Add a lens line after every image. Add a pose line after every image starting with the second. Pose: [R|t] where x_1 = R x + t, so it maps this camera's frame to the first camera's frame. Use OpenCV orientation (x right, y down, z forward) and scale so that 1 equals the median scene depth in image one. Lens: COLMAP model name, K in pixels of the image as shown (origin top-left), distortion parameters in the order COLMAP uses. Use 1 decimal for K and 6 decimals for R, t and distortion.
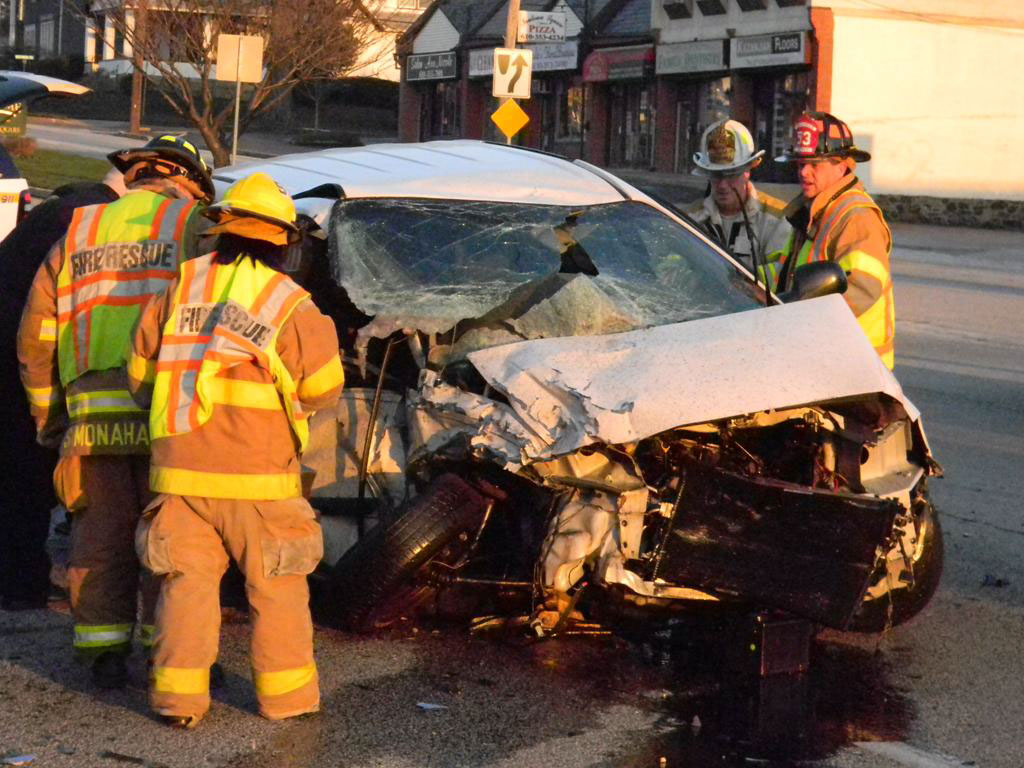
lens RADIAL K [[3423.4, 0, 513.6], [0, 3423.4, 382.9], [0, 0, 1]] dist [-0.183339, 0.000000]
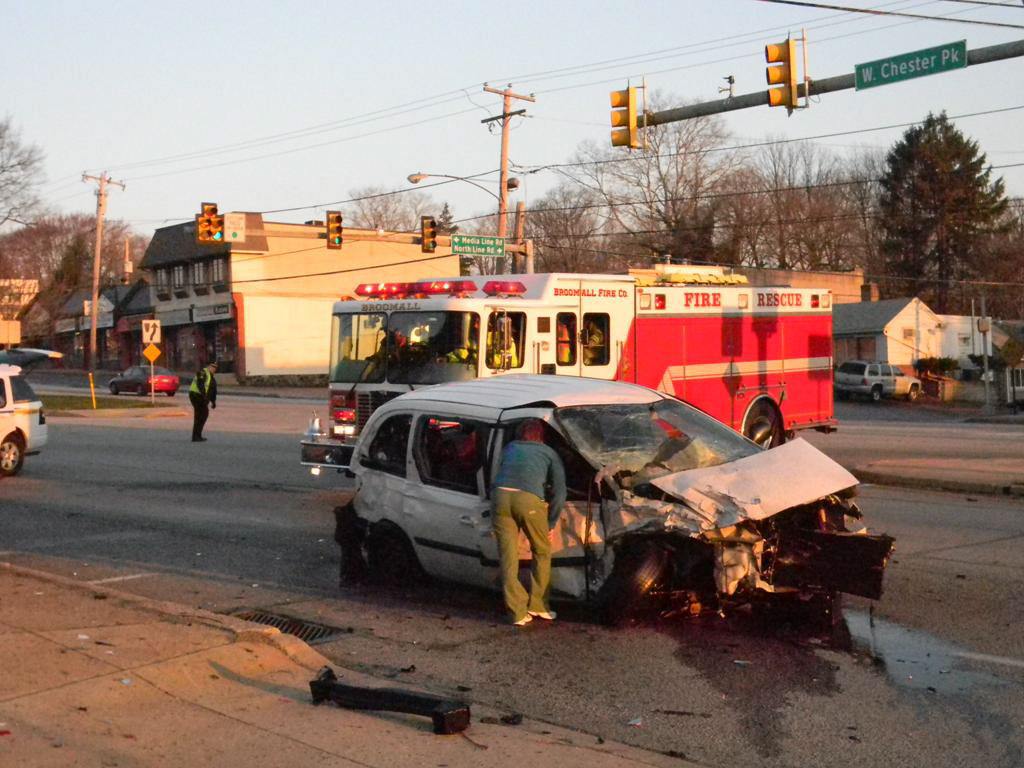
lens RADIAL K [[1524.0, 0, 479.4], [0, 1524.0, 386.6], [0, 0, 1]] dist [0.033542, 0.000000]
pose [[0.953243, -0.066333, 0.294835, -0.369527], [0.079155, 0.996356, -0.031754, -0.043058], [-0.291655, 0.053607, 0.955020, 0.163030]]
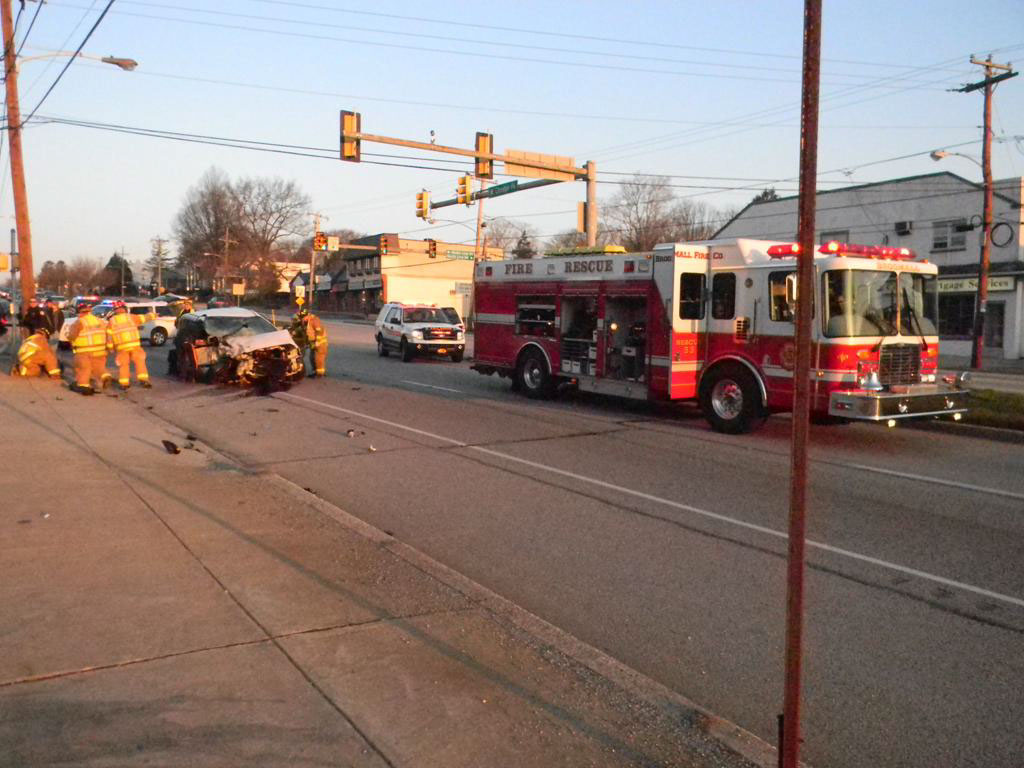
lens RADIAL K [[850.7, 0, 514.2], [0, 850.7, 391.7], [0, 0, 1]] dist [-0.022835, 0.017715]
pose [[0.978650, -0.040666, 0.201472, 0.188086], [0.034295, 0.998798, 0.035017, 0.050388], [-0.202654, -0.027360, 0.978868, -0.650158]]
